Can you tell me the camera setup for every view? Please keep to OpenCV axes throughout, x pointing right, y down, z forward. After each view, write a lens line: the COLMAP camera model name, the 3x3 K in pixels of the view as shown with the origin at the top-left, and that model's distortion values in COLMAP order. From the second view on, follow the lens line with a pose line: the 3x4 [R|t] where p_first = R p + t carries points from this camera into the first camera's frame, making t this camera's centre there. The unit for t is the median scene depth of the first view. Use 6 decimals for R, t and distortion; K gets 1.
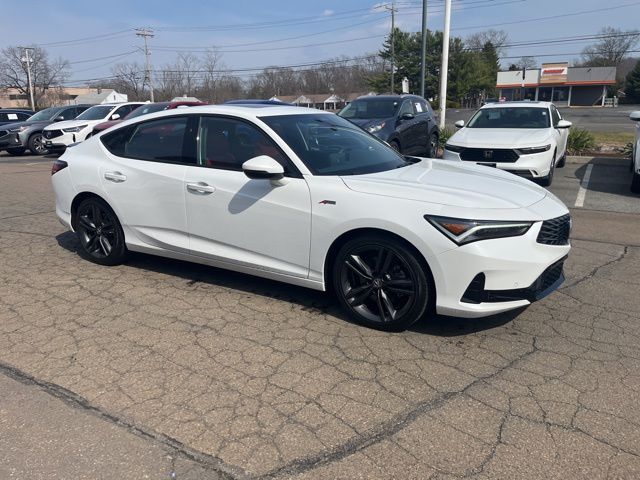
lens RADIAL K [[483.3, 0, 319.4], [0, 483.3, 236.4], [0, 0, 1]] dist [0.075545, -0.096989]
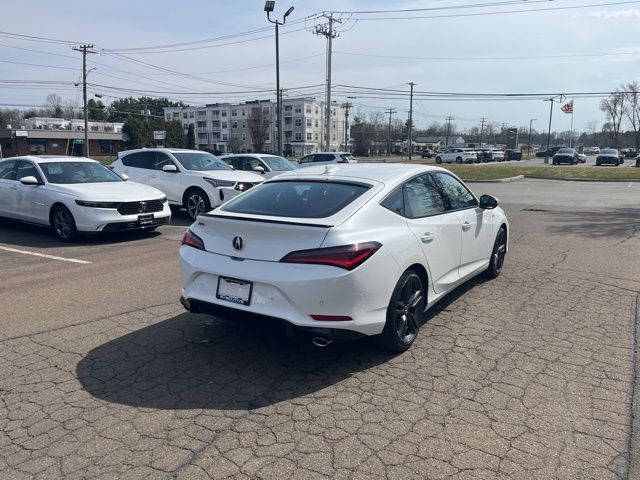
lens RADIAL K [[483.3, 0, 318.9], [0, 483.3, 244.4], [0, 0, 1]] dist [0.075545, -0.096989]
pose [[0.044255, -0.169705, 0.984501, -1.366067], [0.252921, 0.955265, 0.153297, -0.309329], [-0.966474, 0.242217, 0.085197, 1.125389]]
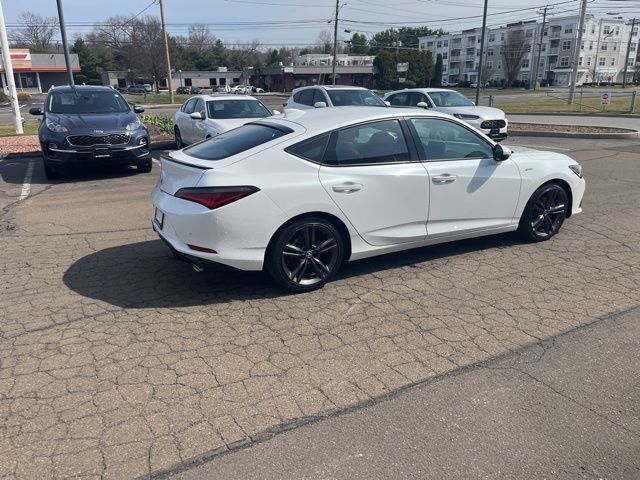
lens RADIAL K [[483.3, 0, 319.5], [0, 483.3, 241.8], [0, 0, 1]] dist [0.075545, -0.096989]
pose [[0.519489, -0.252299, 0.816380, -1.238207], [0.221769, 0.962485, 0.156333, -0.178390], [-0.825197, 0.099835, 0.555953, 0.529784]]
